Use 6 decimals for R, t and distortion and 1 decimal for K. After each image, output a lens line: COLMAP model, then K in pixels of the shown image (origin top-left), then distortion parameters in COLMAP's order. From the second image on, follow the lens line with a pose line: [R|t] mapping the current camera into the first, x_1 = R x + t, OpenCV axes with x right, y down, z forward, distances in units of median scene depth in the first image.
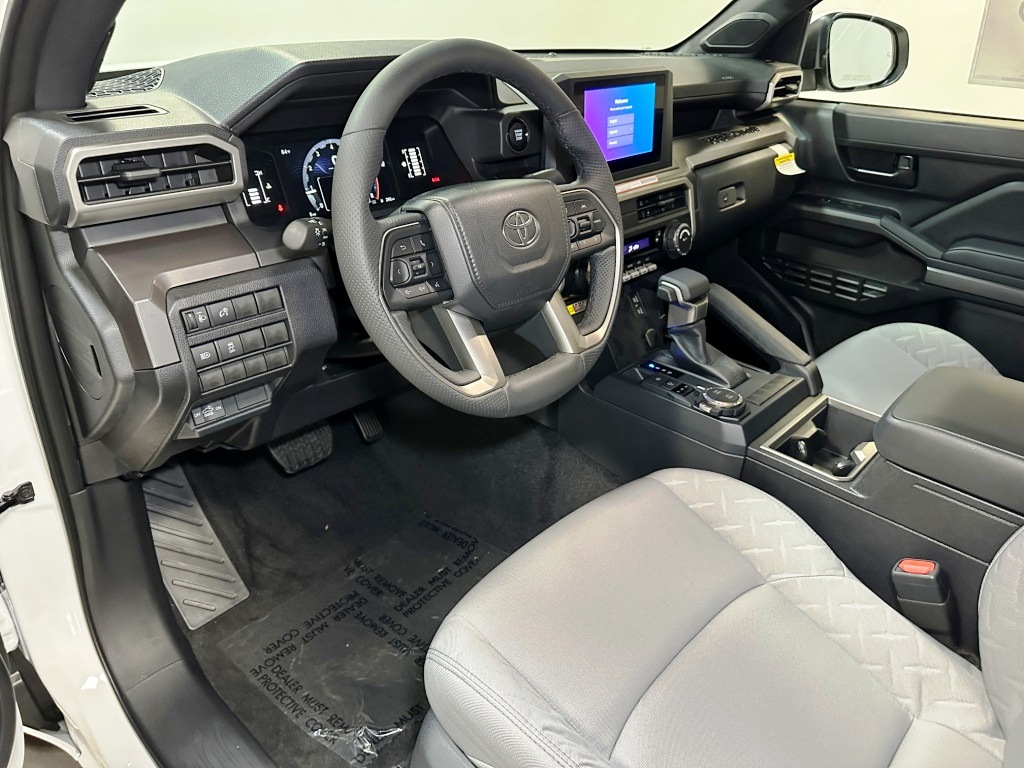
lens RADIAL K [[717.2, 0, 512.0], [0, 717.2, 384.0], [0, 0, 1]] dist [0.075142, -0.130582]
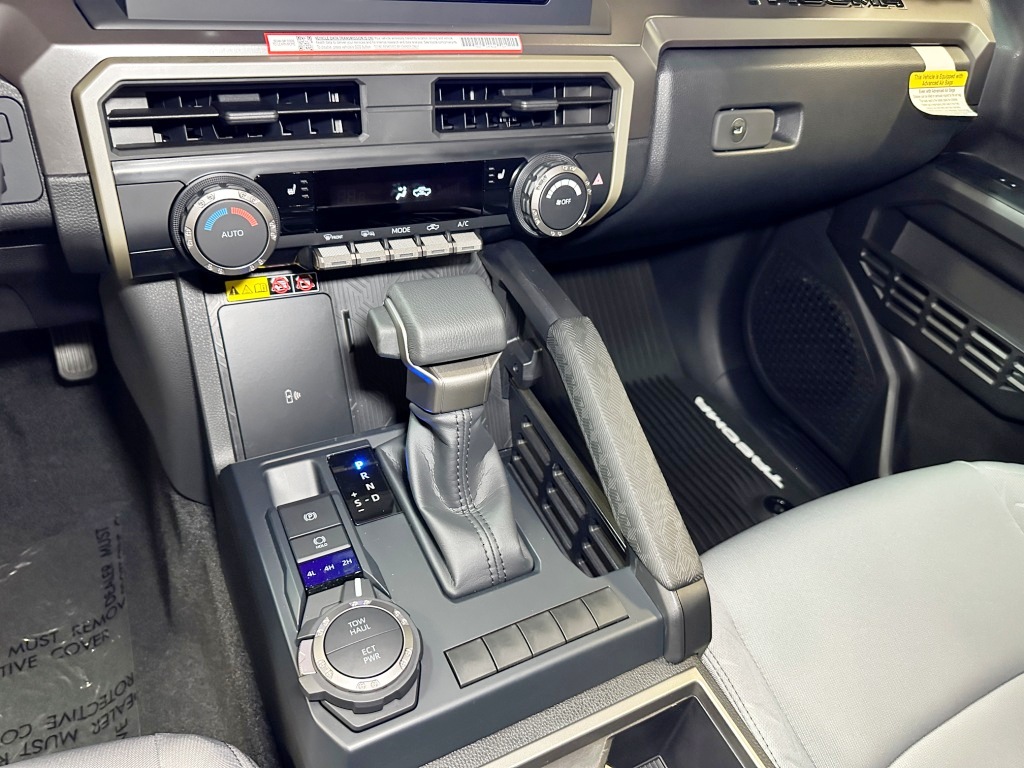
lens RADIAL K [[729.4, 0, 528.2], [0, 729.4, 386.4], [0, 0, 1]] dist [0.052687, -0.085508]
pose [[0.935944, 0.310278, -0.166544, 0.265879], [-0.271574, 0.937041, 0.219548, -0.151920], [0.224179, -0.160256, 0.961281, 0.436393]]
